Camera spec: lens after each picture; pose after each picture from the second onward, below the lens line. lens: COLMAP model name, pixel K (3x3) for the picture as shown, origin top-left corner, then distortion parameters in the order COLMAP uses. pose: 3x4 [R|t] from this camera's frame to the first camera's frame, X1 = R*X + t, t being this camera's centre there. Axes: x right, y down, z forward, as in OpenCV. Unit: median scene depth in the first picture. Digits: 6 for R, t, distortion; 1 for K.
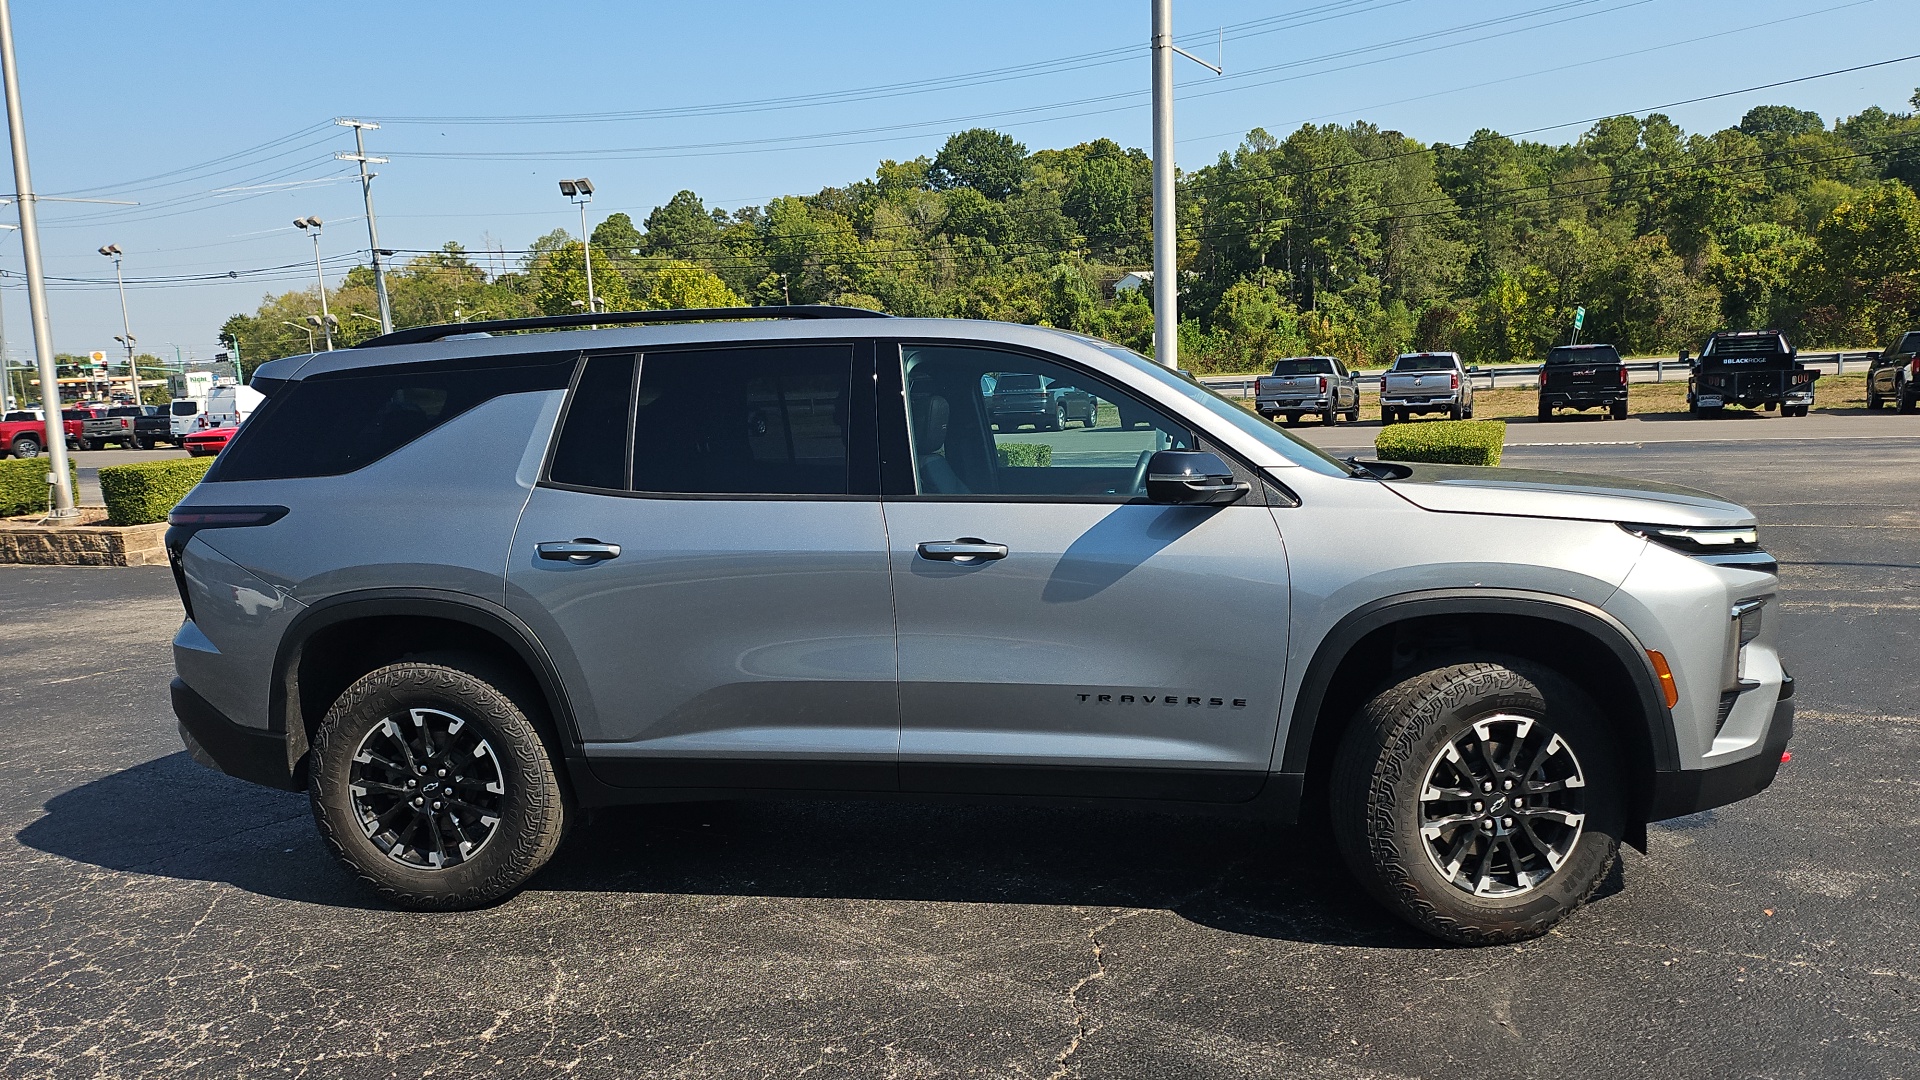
lens RADIAL K [[1404.9, 0, 958.2], [0, 1404.9, 544.9], [0, 0, 1]] dist [0.082808, -0.108185]
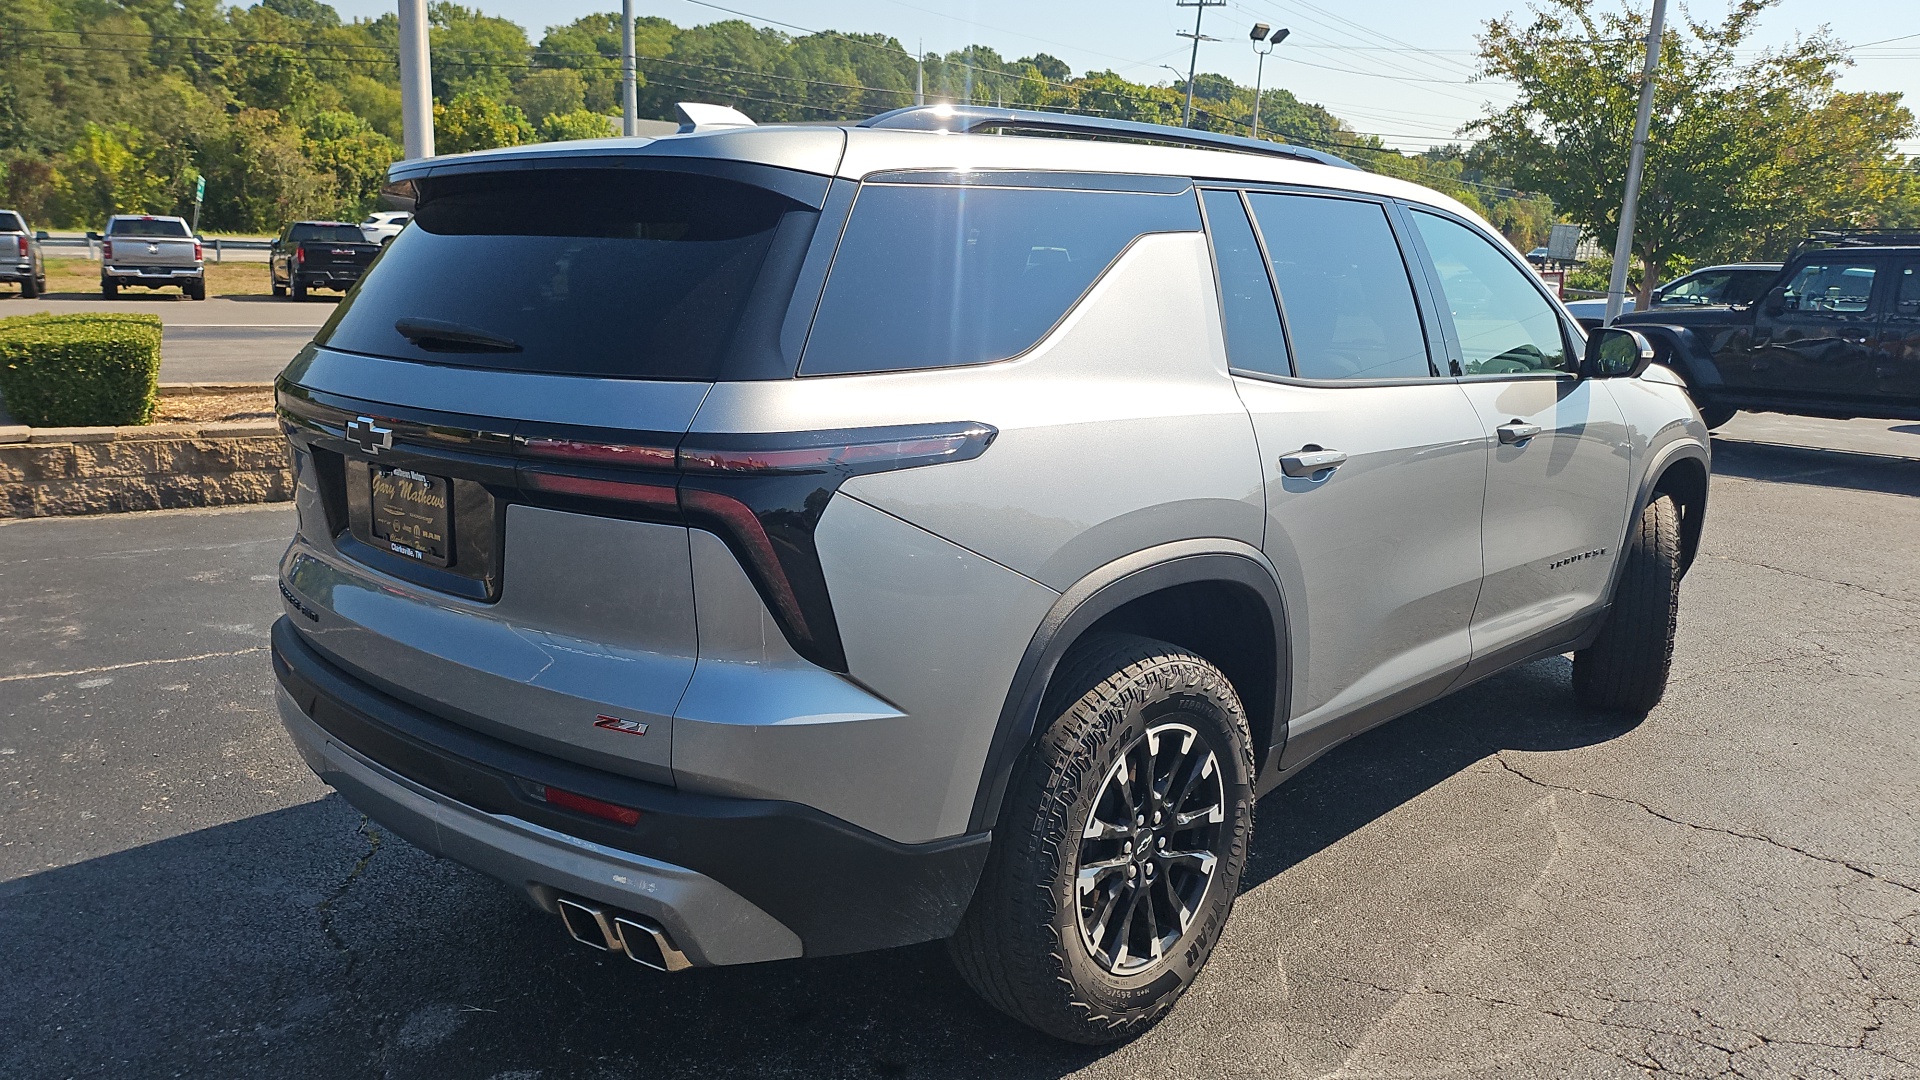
lens RADIAL K [[1404.9, 0, 958.2], [0, 1404.9, 544.9], [0, 0, 1]] dist [0.082808, -0.108185]
pose [[0.543996, -0.112575, 0.831502, -0.150476], [0.045340, 0.993455, 0.104839, -0.005812], [-0.837862, -0.019332, 0.545540, 0.116498]]
